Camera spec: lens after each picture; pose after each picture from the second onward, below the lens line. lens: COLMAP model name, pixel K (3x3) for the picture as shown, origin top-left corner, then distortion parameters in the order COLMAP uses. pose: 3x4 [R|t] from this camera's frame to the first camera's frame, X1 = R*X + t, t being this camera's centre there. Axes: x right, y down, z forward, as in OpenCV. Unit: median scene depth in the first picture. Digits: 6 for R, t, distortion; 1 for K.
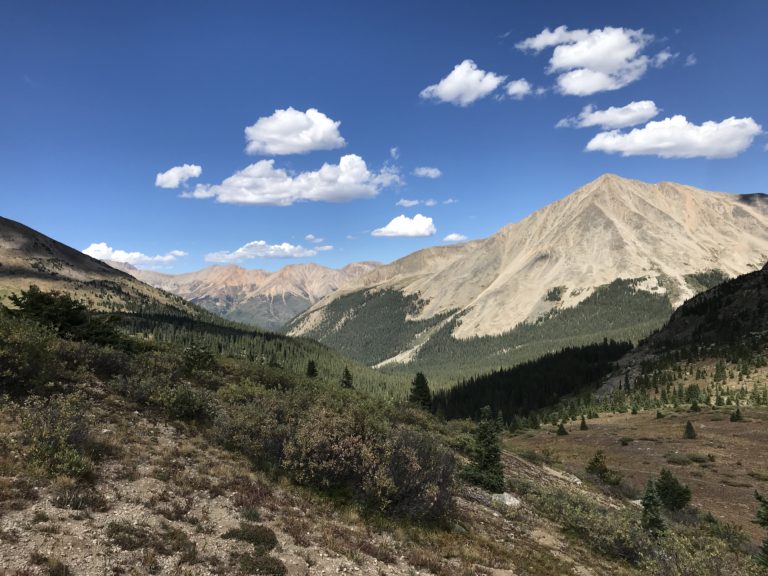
lens RADIAL K [[620.7, 0, 384.0], [0, 620.7, 288.0], [0, 0, 1]] dist [0.008053, -0.030604]
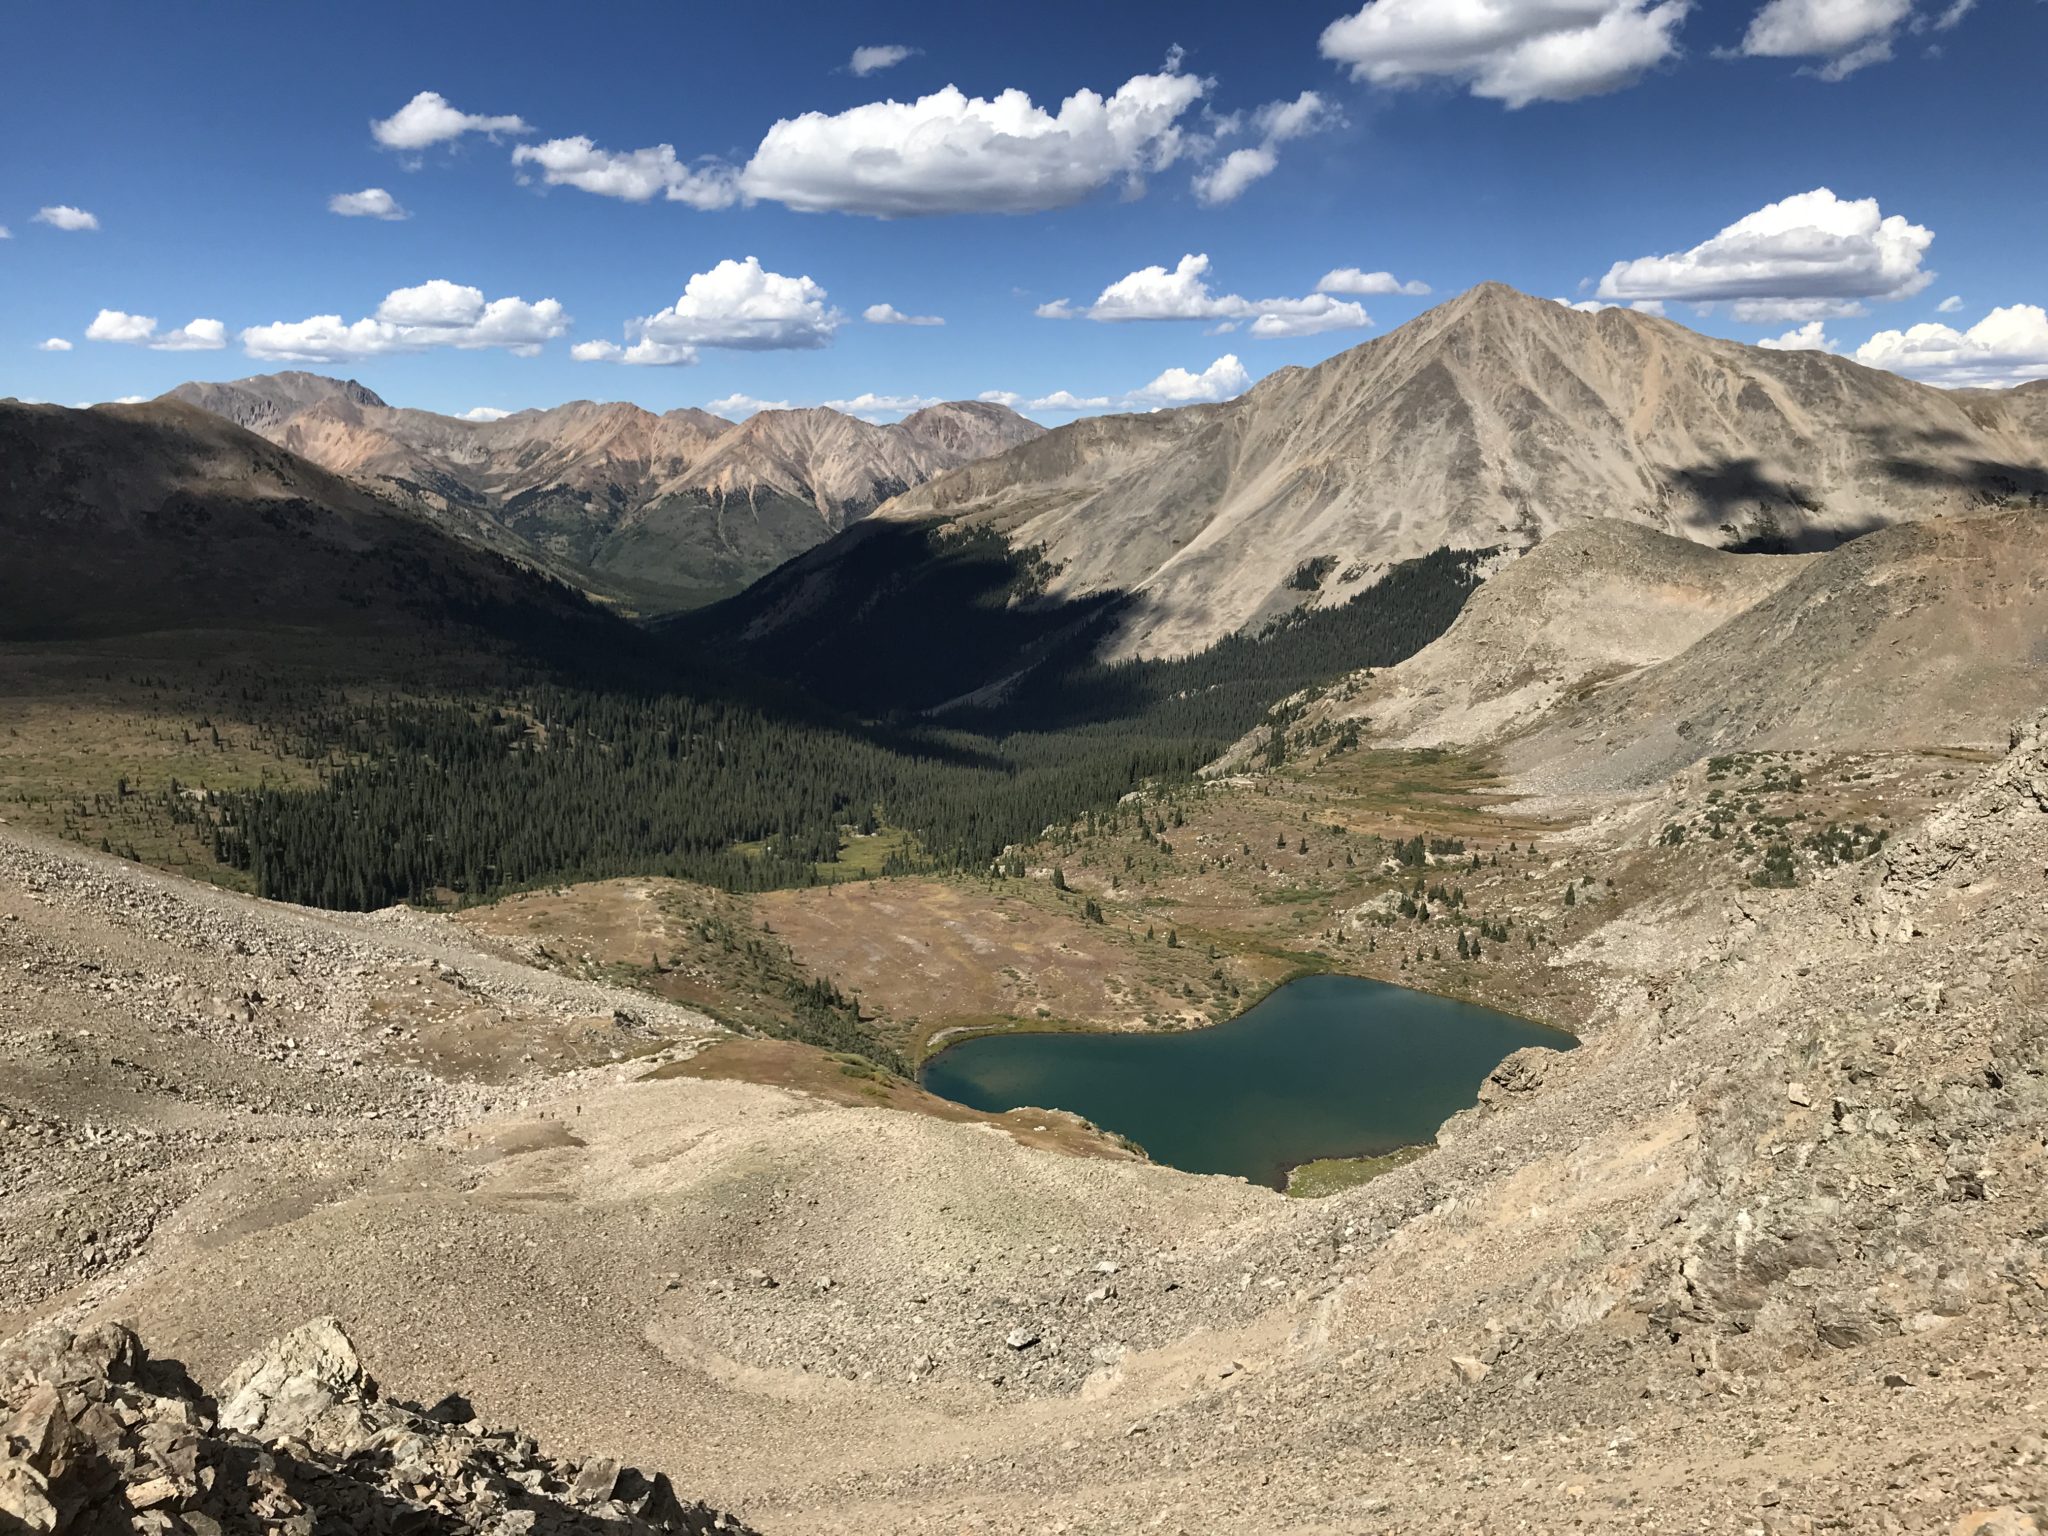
lens RADIAL K [[1655.1, 0, 1024.0], [0, 1655.1, 768.0], [0, 0, 1]] dist [0.008053, -0.030604]
pose [[0.999240, 0.038722, 0.004421, 0.049656], [-0.038850, 0.980622, 0.192019, -0.074280], [0.003100, -0.192045, 0.981381, -0.263199]]
